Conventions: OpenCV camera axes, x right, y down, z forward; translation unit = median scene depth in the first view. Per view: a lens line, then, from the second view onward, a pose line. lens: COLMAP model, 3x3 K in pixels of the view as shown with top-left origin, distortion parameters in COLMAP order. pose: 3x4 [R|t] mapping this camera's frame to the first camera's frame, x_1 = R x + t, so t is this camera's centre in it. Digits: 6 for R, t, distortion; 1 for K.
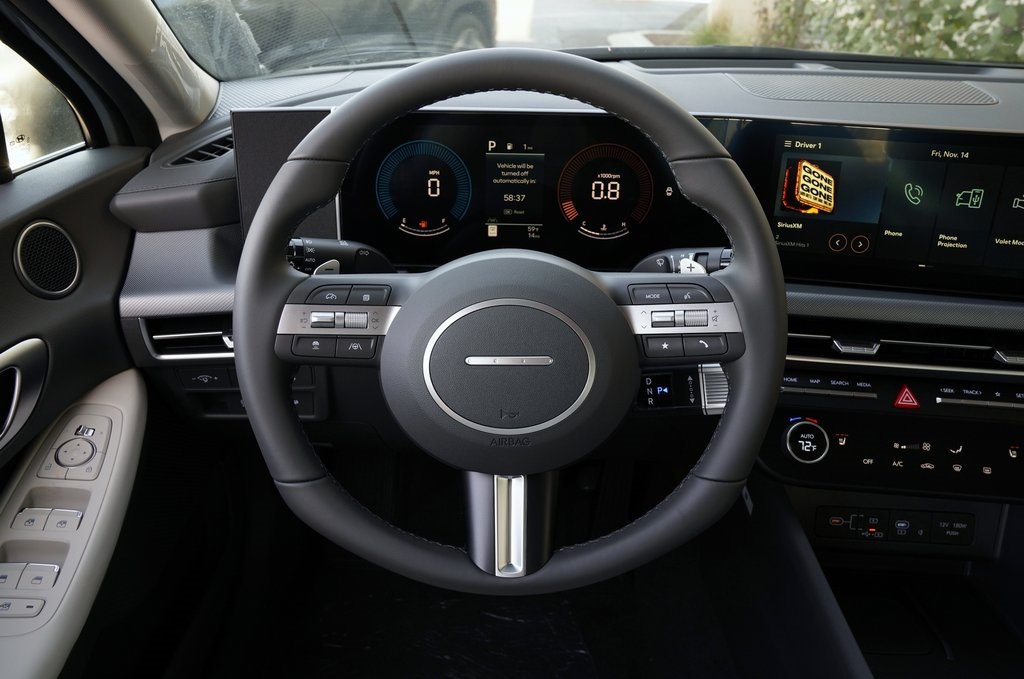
lens RADIAL K [[776.8, 0, 512.0], [0, 776.8, 339.5], [0, 0, 1]] dist [-0.117079, 0.120579]
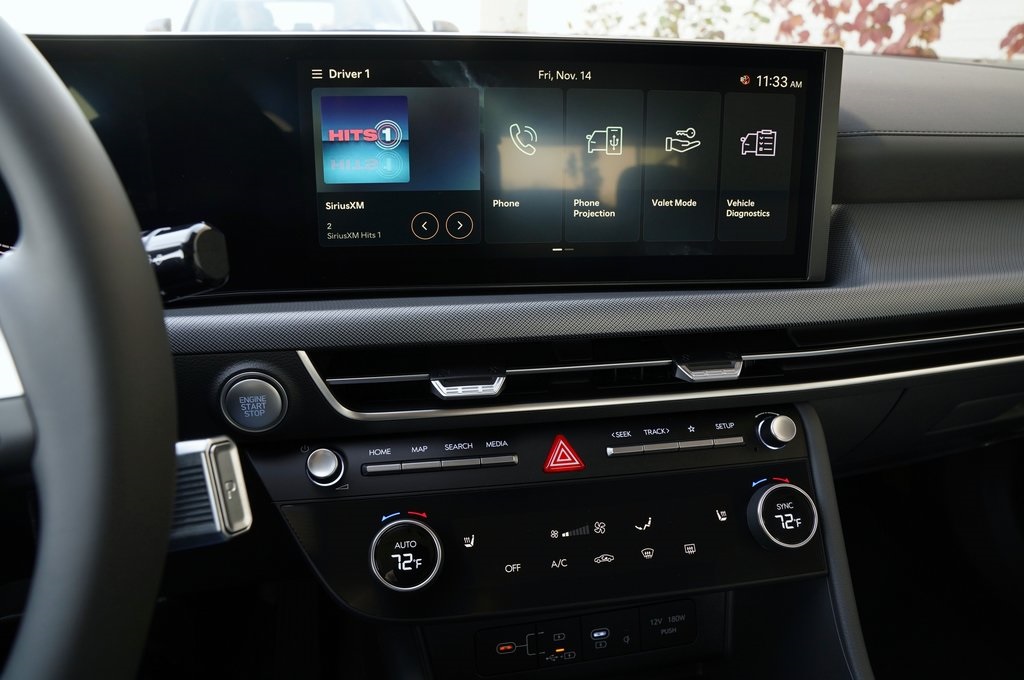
lens RADIAL K [[709.5, 0, 512.0], [0, 709.5, 340.0], [0, 0, 1]] dist [-0.132877, 0.102397]
pose [[0.960613, -0.108879, 0.255671, 0.344566], [0.129986, 0.989242, -0.067109, 0.015690], [-0.245613, 0.097699, 0.964432, 0.436485]]
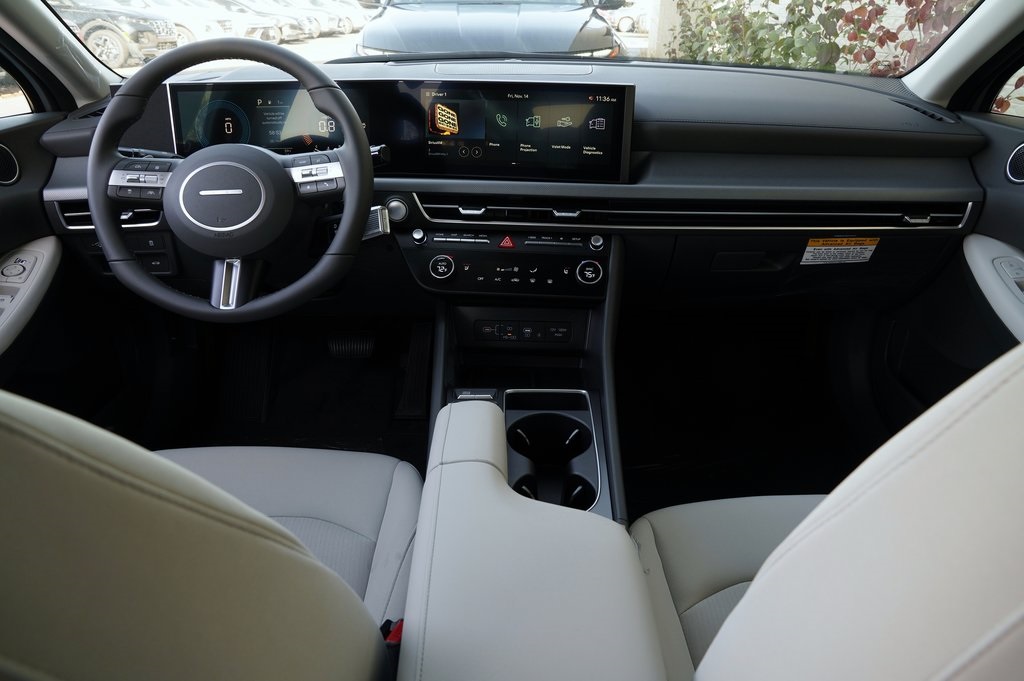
lens RADIAL K [[709.5, 0, 512.0], [0, 709.5, 340.5], [0, 0, 1]] dist [-0.132877, 0.102397]
pose [[0.999695, -0.018594, 0.016275, 0.512306], [0.018972, 0.999547, -0.023364, 0.335702], [-0.015833, 0.023666, 0.999595, -0.556162]]
